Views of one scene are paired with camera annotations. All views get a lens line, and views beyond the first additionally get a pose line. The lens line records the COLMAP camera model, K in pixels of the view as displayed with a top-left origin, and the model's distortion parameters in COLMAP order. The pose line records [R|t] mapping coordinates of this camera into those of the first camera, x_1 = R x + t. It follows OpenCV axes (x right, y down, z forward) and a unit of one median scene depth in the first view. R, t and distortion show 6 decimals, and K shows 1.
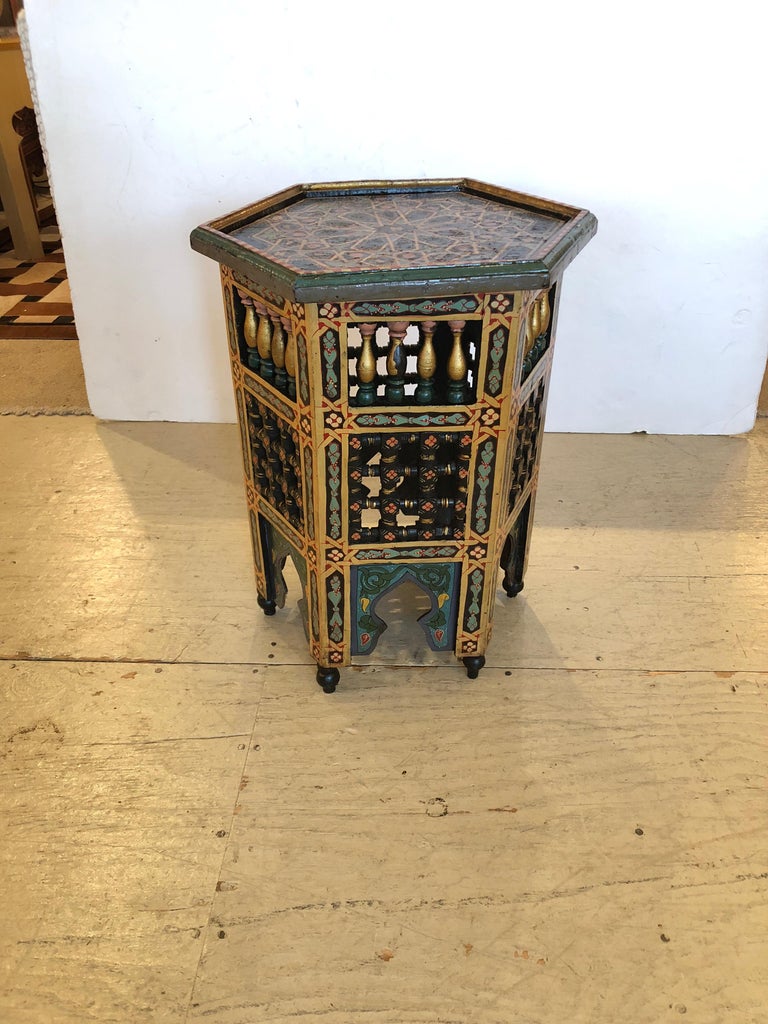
lens RADIAL K [[835.8, 0, 383.8], [0, 835.8, 512.6], [0, 0, 1]] dist [0.030422, -0.050025]
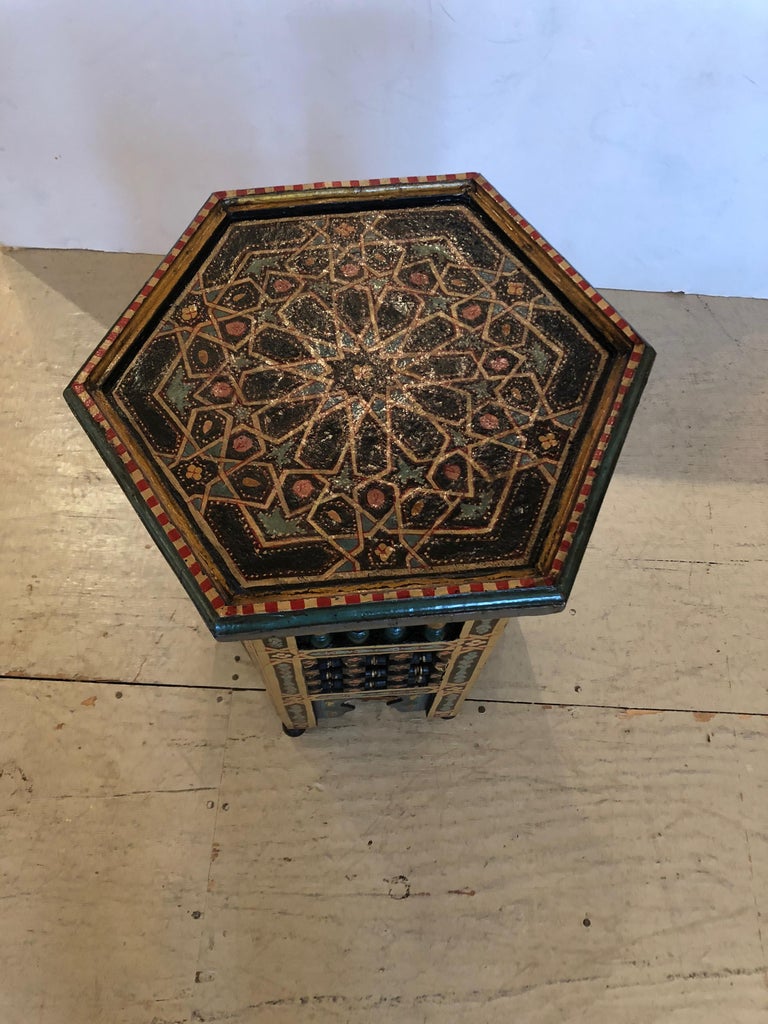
lens RADIAL K [[835.8, 0, 381.4], [0, 835.8, 515.1], [0, 0, 1]] dist [0.030422, -0.050025]
pose [[0.999899, 0.010626, 0.009487, 0.024060], [-0.014034, 0.848950, 0.528287, -0.571538], [-0.002441, -0.528367, 0.849013, 0.334043]]
